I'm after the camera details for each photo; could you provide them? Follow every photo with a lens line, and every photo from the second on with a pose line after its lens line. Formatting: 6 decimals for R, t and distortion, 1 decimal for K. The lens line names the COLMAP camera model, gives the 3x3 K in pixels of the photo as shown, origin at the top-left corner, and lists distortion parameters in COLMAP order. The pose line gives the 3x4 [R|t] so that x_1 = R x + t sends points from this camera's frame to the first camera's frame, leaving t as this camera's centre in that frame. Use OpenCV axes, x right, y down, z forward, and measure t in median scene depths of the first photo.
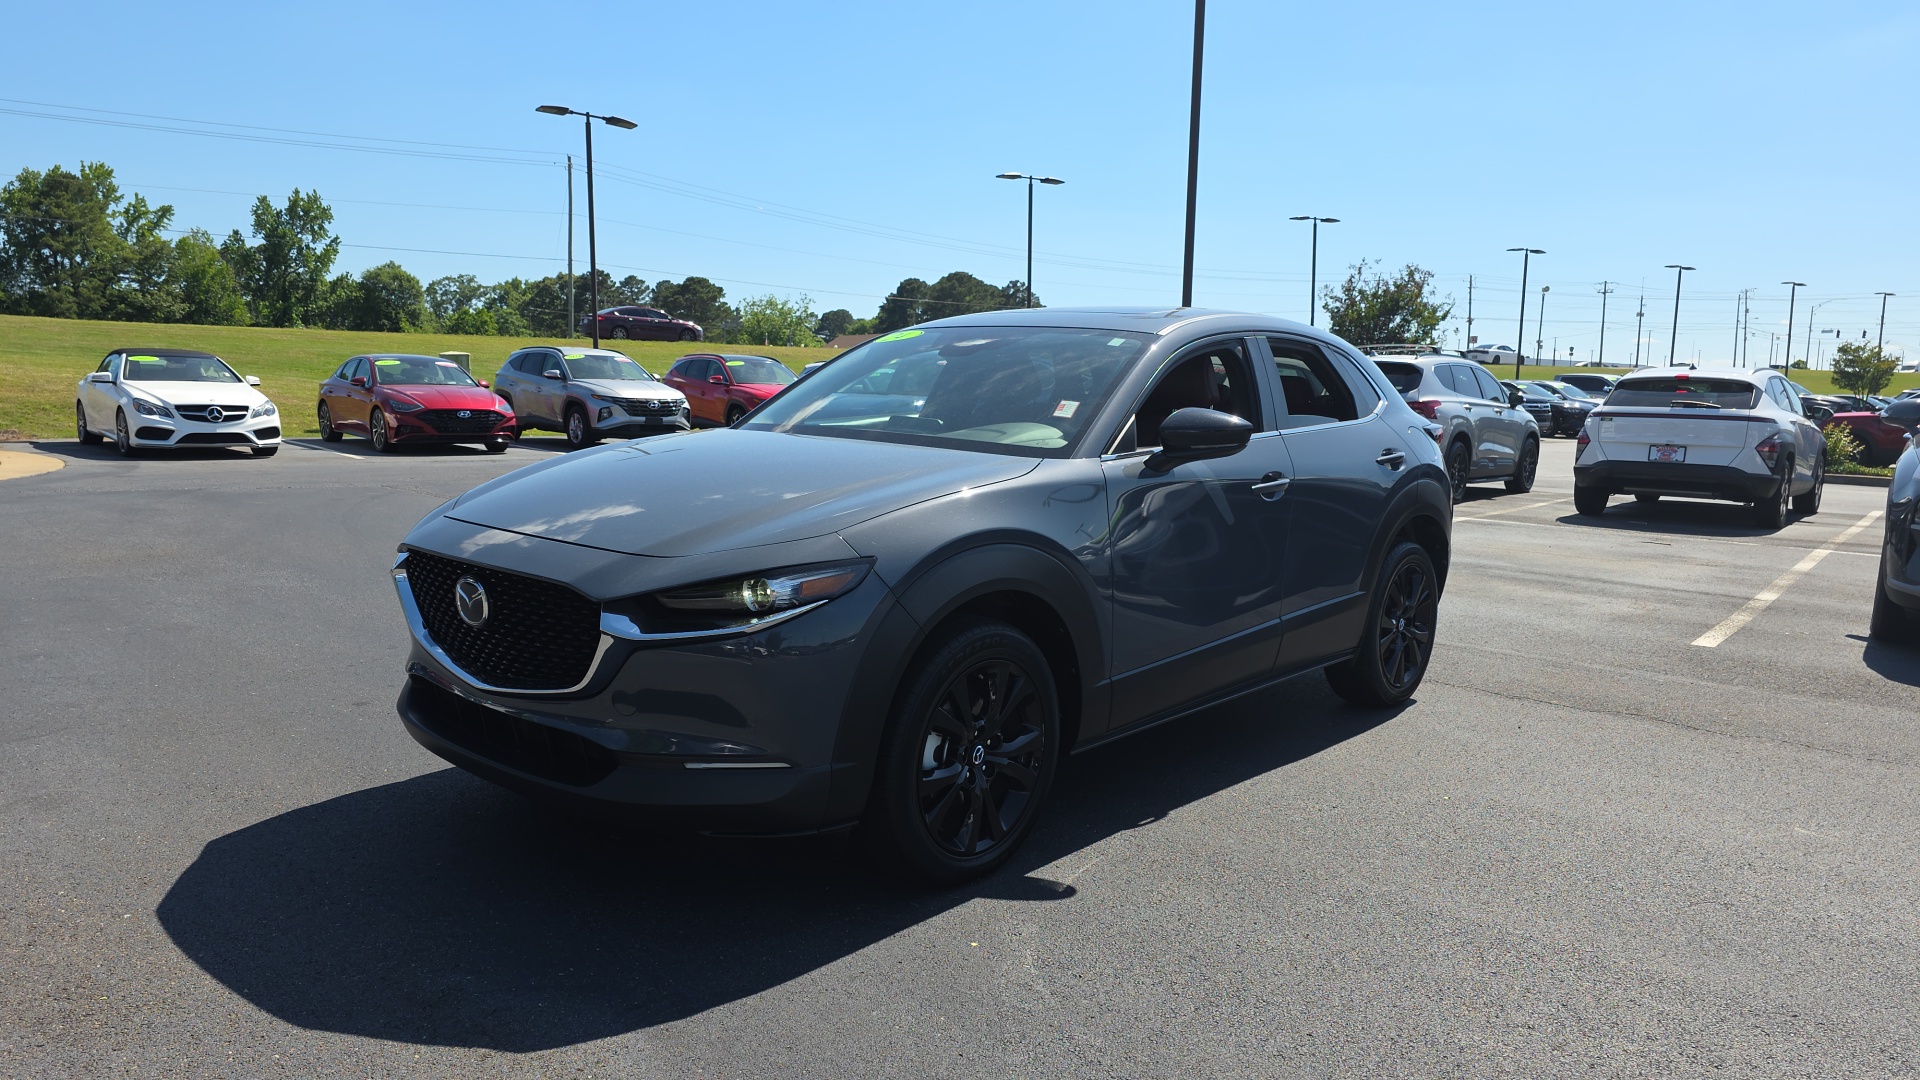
lens RADIAL K [[1280.2, 0, 921.8], [0, 1280.2, 562.5], [0, 0, 1]] dist [0.042529, -0.046603]
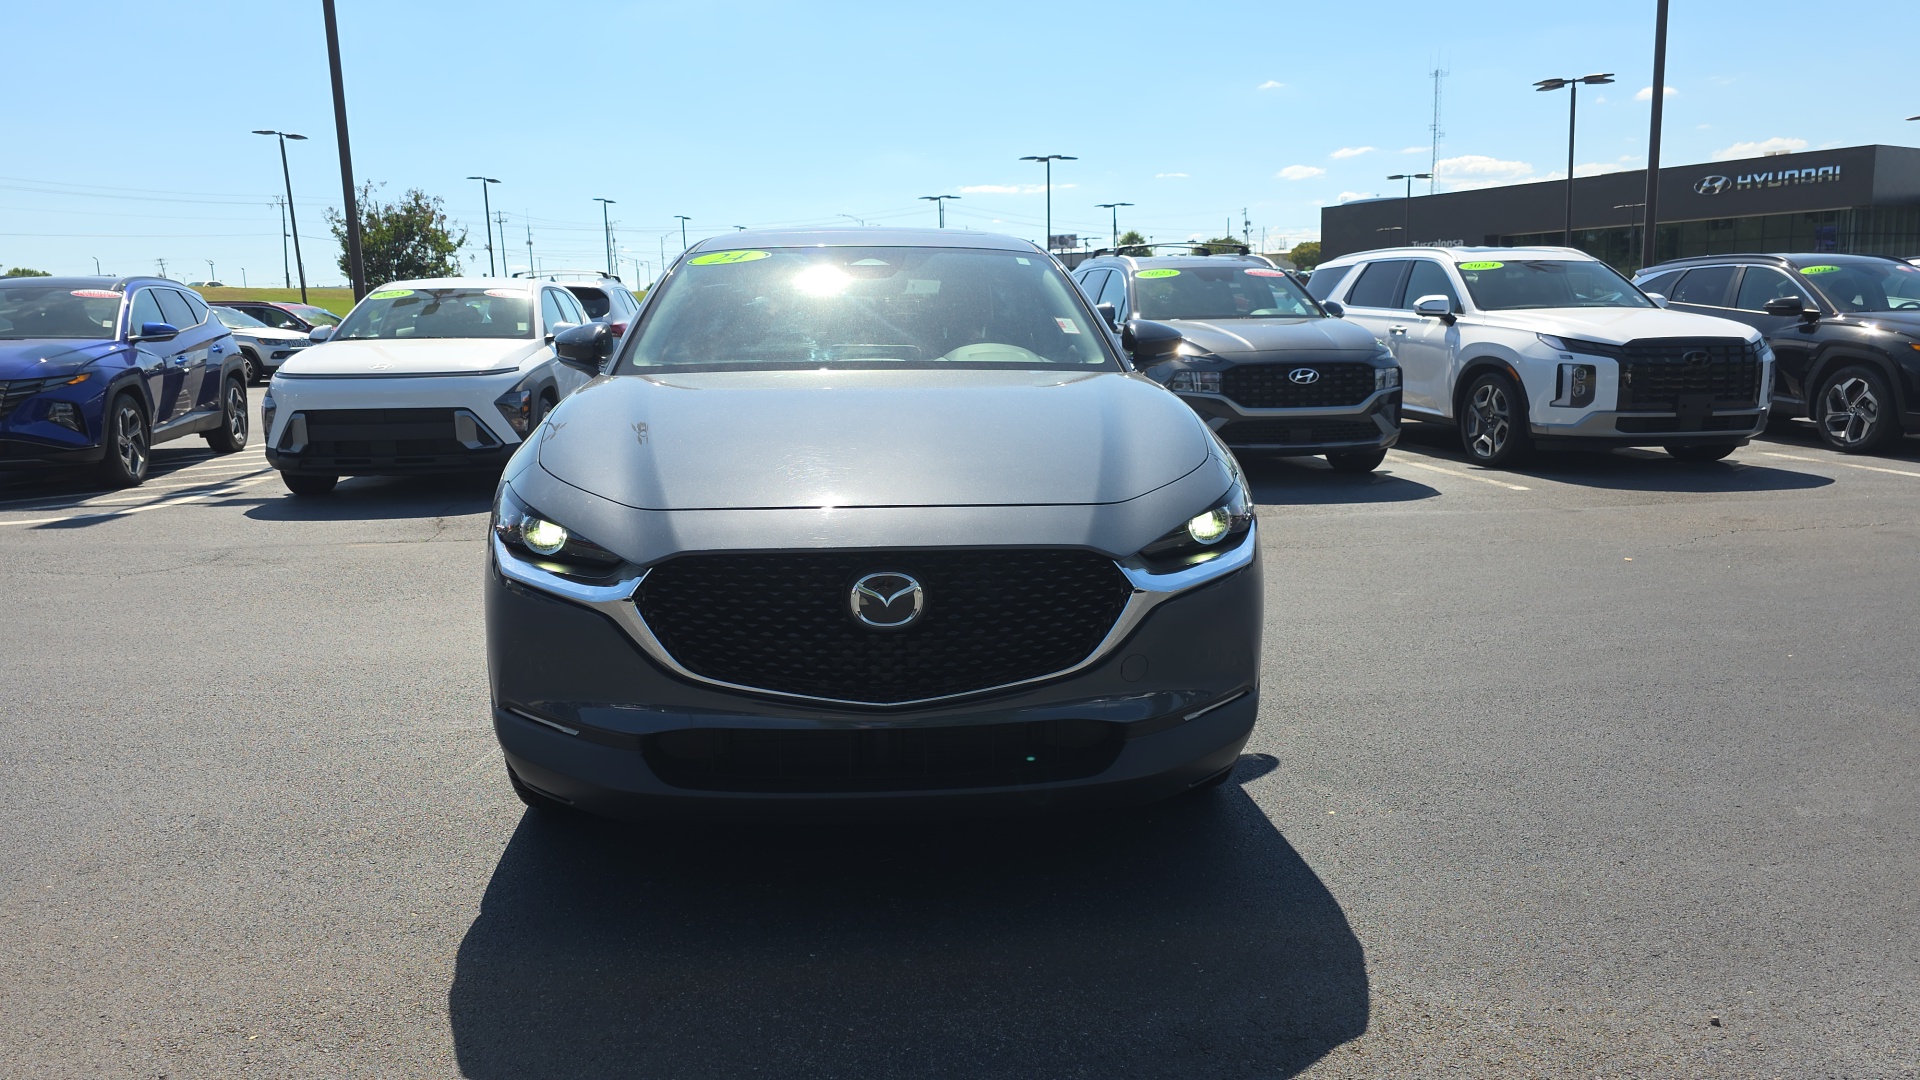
lens RADIAL K [[1251.0, 0, 960.0], [0, 1251.0, 540.0], [0, 0, 1]] dist [0.005349, 0.001756]
pose [[0.695065, -0.155256, 0.701983, -0.590714], [0.124239, 0.987653, 0.095423, -0.049864], [-0.708130, 0.020889, 0.705773, 0.303699]]
